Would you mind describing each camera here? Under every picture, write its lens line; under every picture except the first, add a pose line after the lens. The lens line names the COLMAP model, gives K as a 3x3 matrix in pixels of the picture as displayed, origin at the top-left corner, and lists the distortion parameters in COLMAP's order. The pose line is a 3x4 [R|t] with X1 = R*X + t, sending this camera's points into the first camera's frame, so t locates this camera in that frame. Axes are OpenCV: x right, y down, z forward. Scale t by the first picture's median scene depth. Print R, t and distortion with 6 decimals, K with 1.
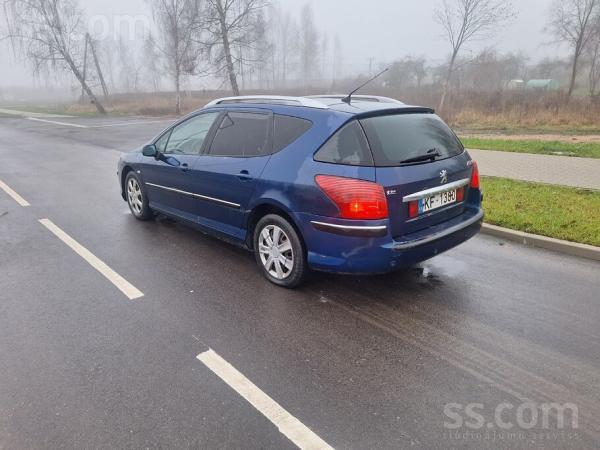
lens RADIAL K [[465.9, 0, 300.0], [0, 465.9, 225.0], [0, 0, 1]] dist [0.035168, -0.004804]
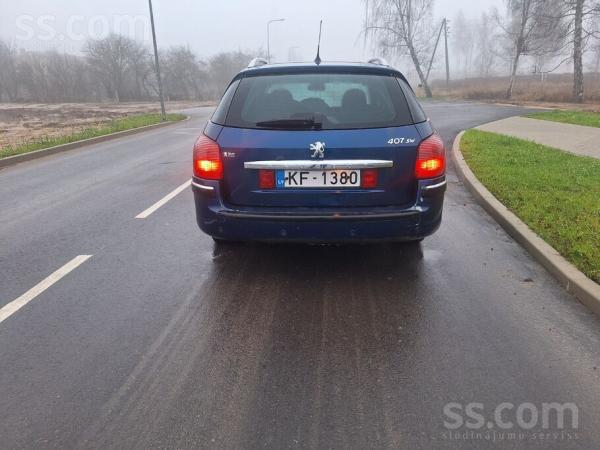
lens RADIAL K [[465.9, 0, 300.0], [0, 465.9, 225.0], [0, 0, 1]] dist [0.035168, -0.004804]
pose [[0.674420, 0.217695, -0.705526, 0.891859], [-0.203362, 0.973355, 0.105939, -0.054124], [0.709790, 0.072030, 0.700721, 0.404054]]
